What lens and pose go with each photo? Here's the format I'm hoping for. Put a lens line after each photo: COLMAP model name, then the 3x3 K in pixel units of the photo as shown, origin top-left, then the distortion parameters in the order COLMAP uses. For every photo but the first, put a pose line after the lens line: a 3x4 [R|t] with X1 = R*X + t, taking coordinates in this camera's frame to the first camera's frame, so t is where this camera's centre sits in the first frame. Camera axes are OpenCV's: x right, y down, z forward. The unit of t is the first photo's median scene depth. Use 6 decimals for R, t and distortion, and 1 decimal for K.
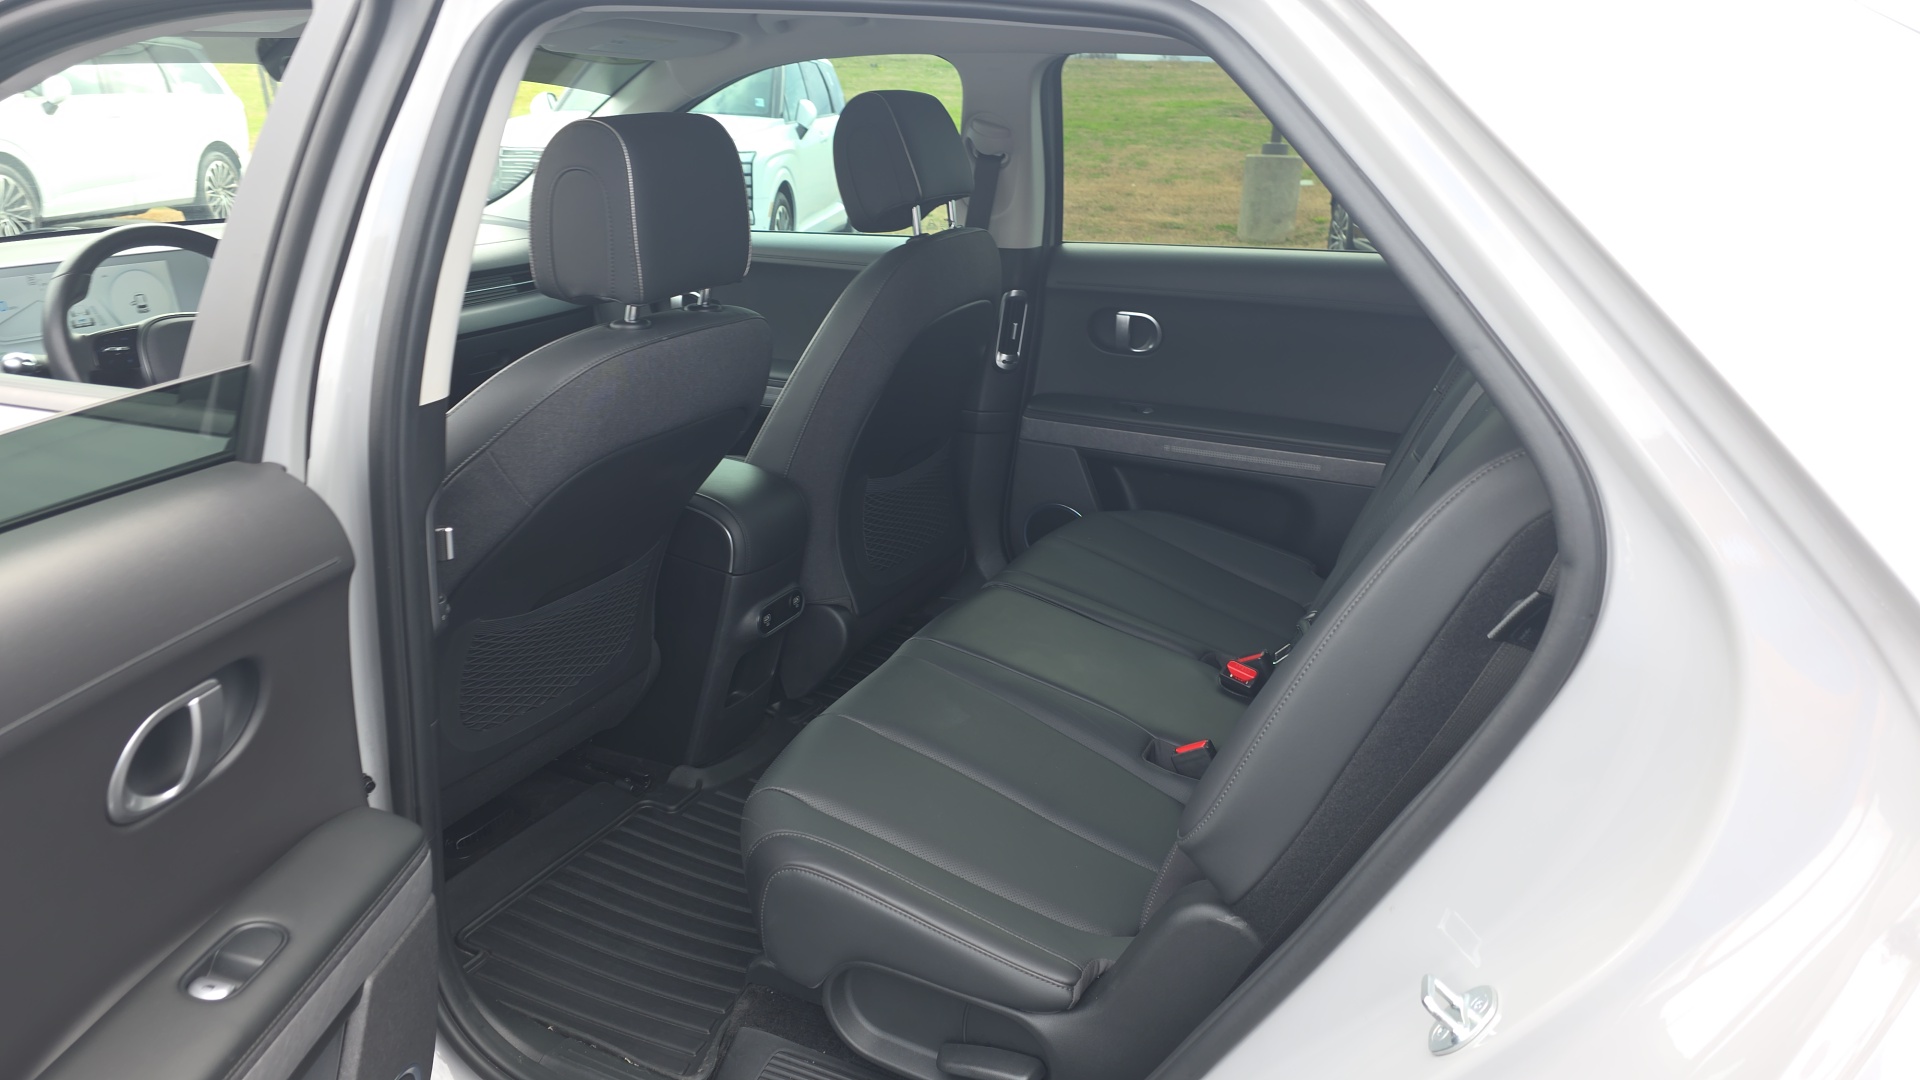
lens RADIAL K [[1294.4, 0, 901.0], [0, 1294.4, 504.8], [0, 0, 1]] dist [0.022251, -0.001538]
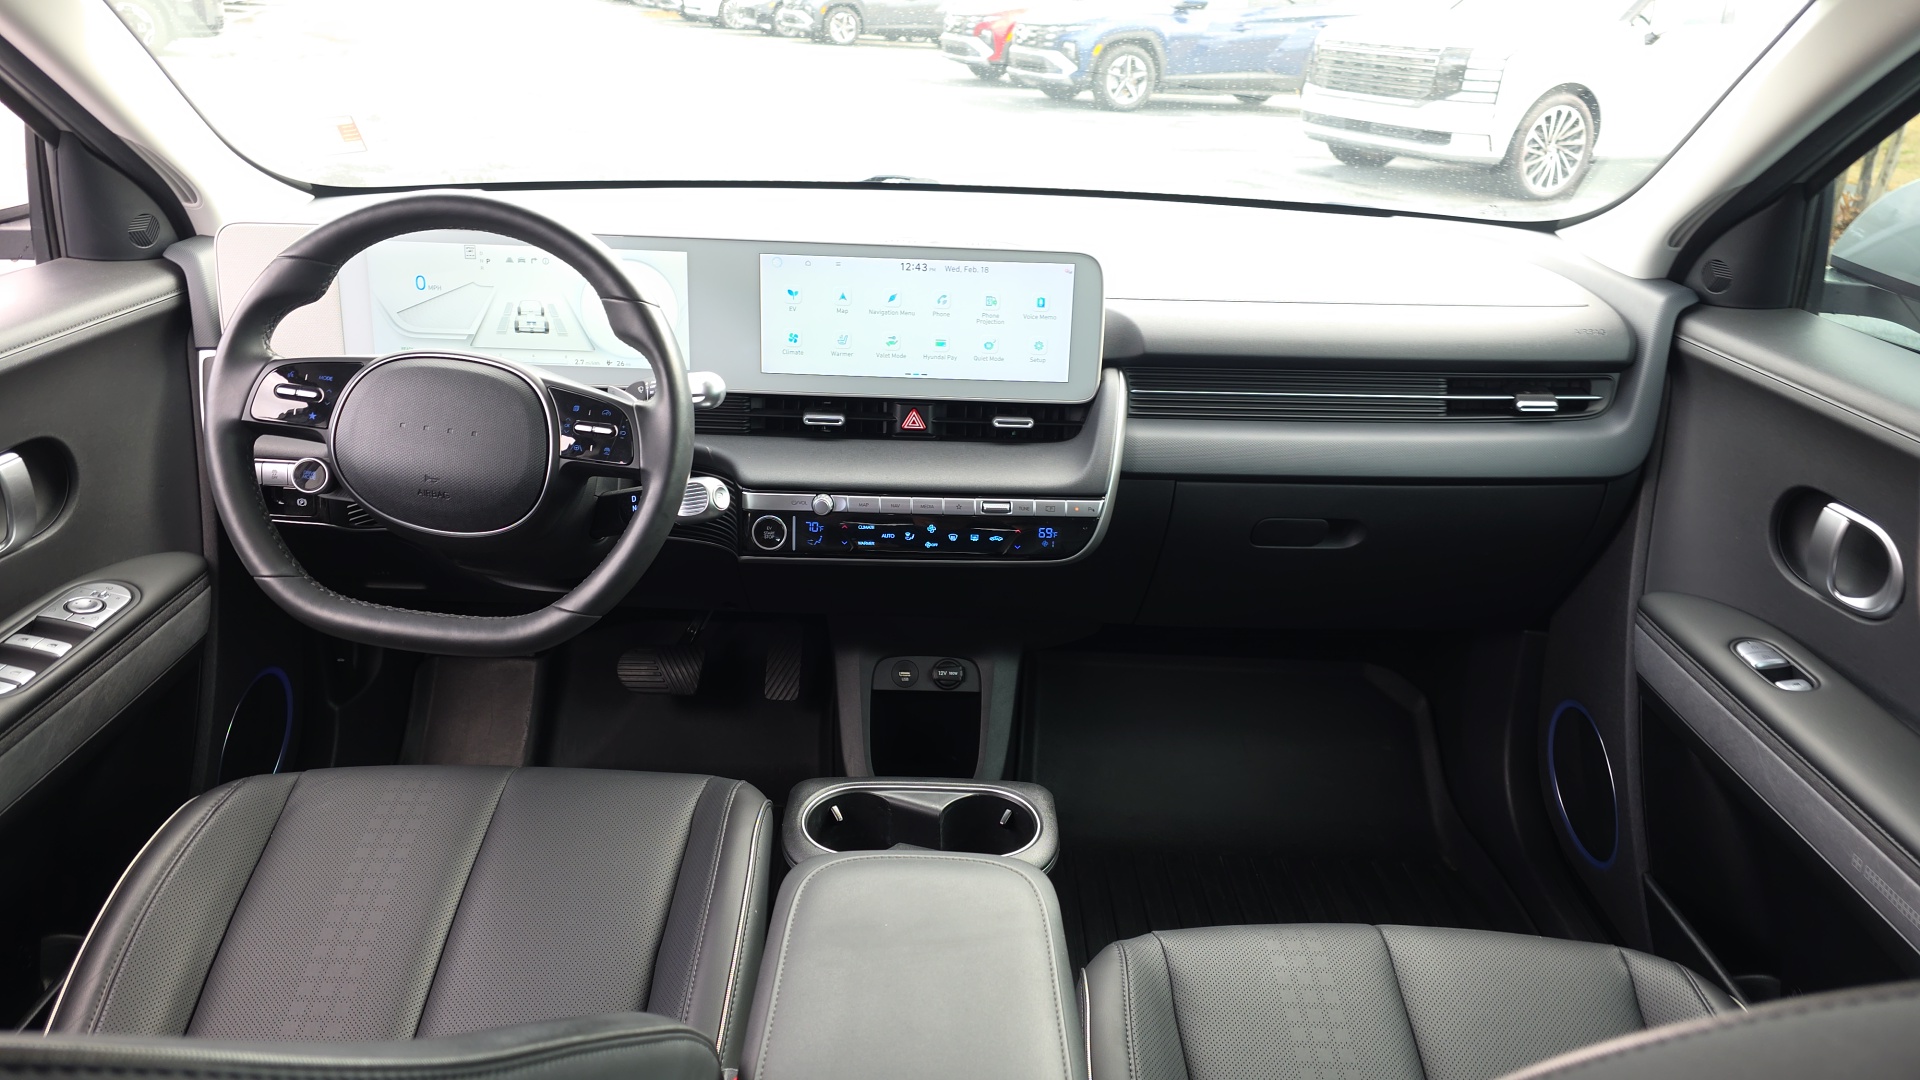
lens RADIAL K [[1279.9, 0, 947.4], [0, 1279.9, 539.2], [0, 0, 1]] dist [0.090898, -0.101755]
pose [[0.451953, 0.350216, -0.820419, 0.004337], [-0.293977, 0.926806, 0.233684, -0.031694], [0.842209, 0.135570, 0.521829, 0.106749]]
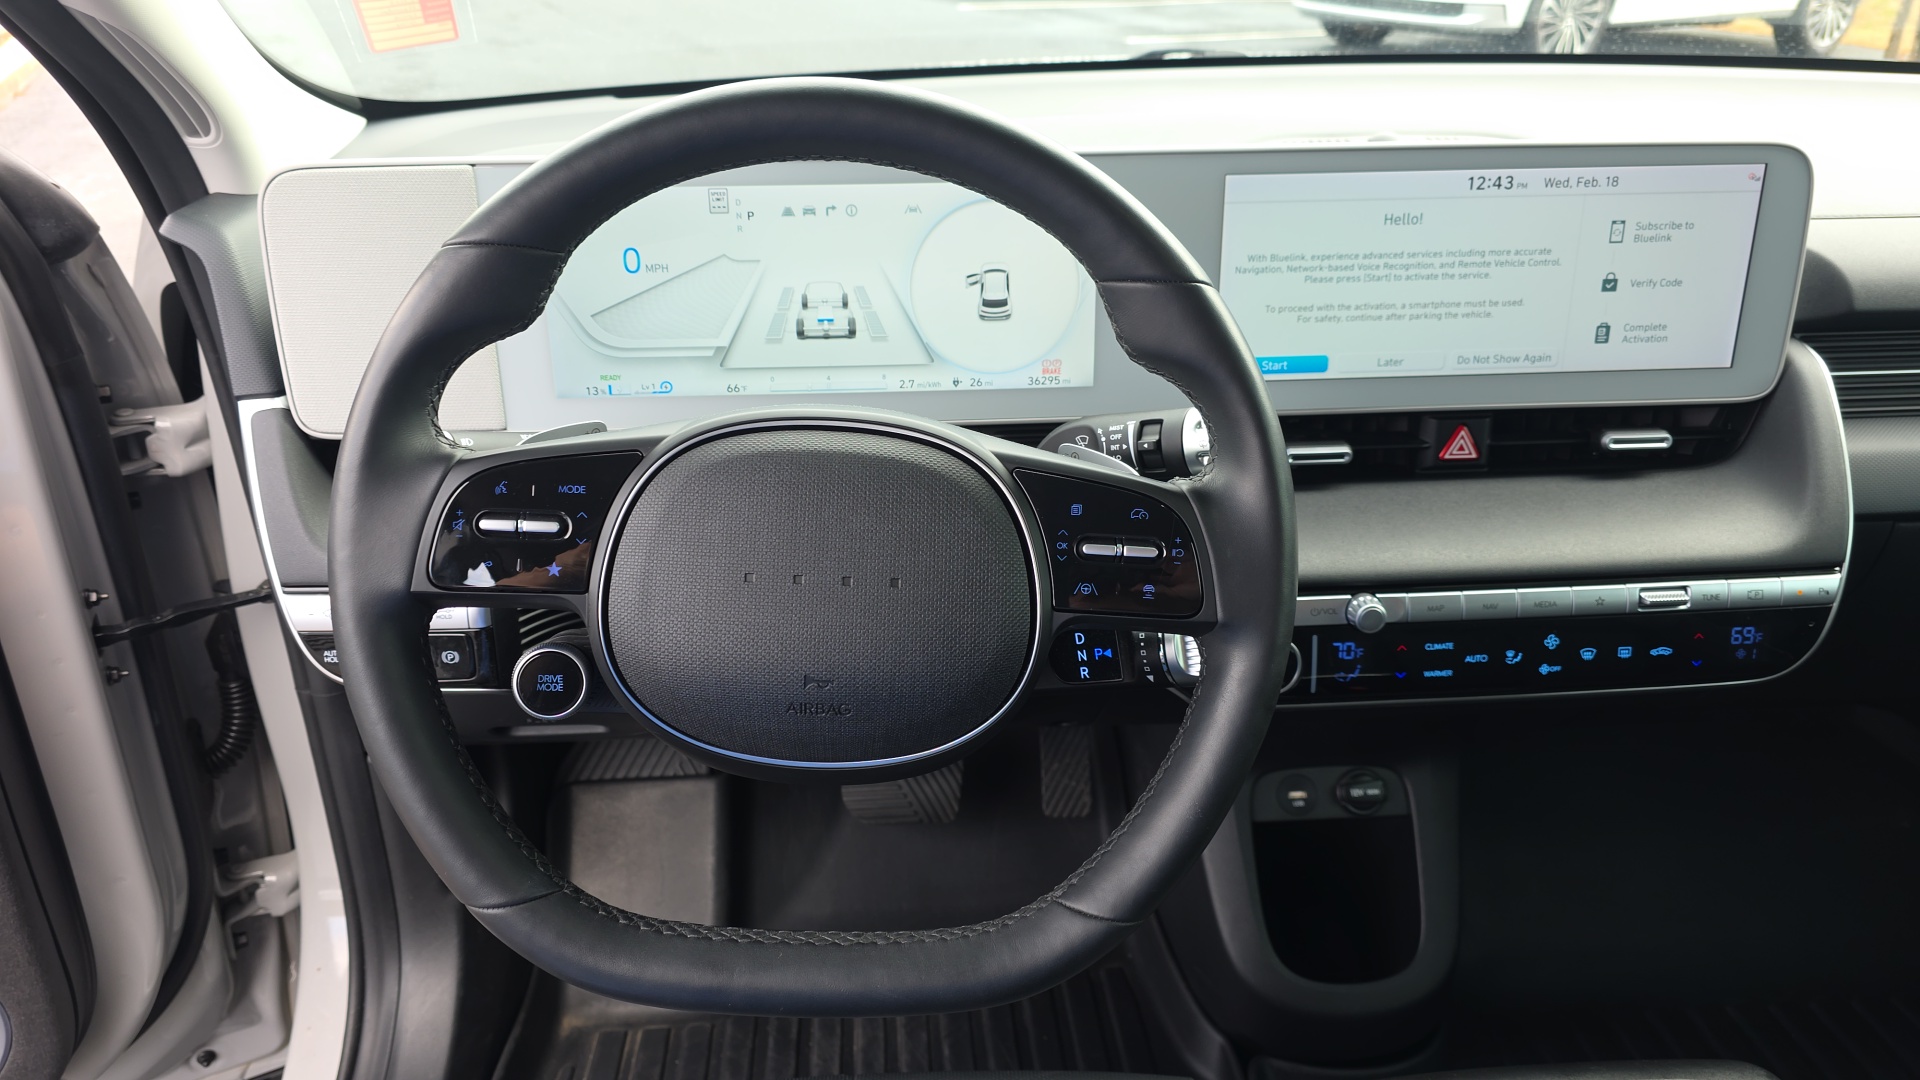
lens RADIAL K [[1303.8, 0, 951.8], [0, 1303.8, 536.9], [0, 0, 1]] dist [0.086728, -0.114765]
pose [[0.505718, 0.371614, -0.778558, -0.036799], [-0.250458, 0.926842, 0.279704, -0.024765], [0.825542, 0.053545, 0.561795, 0.103002]]
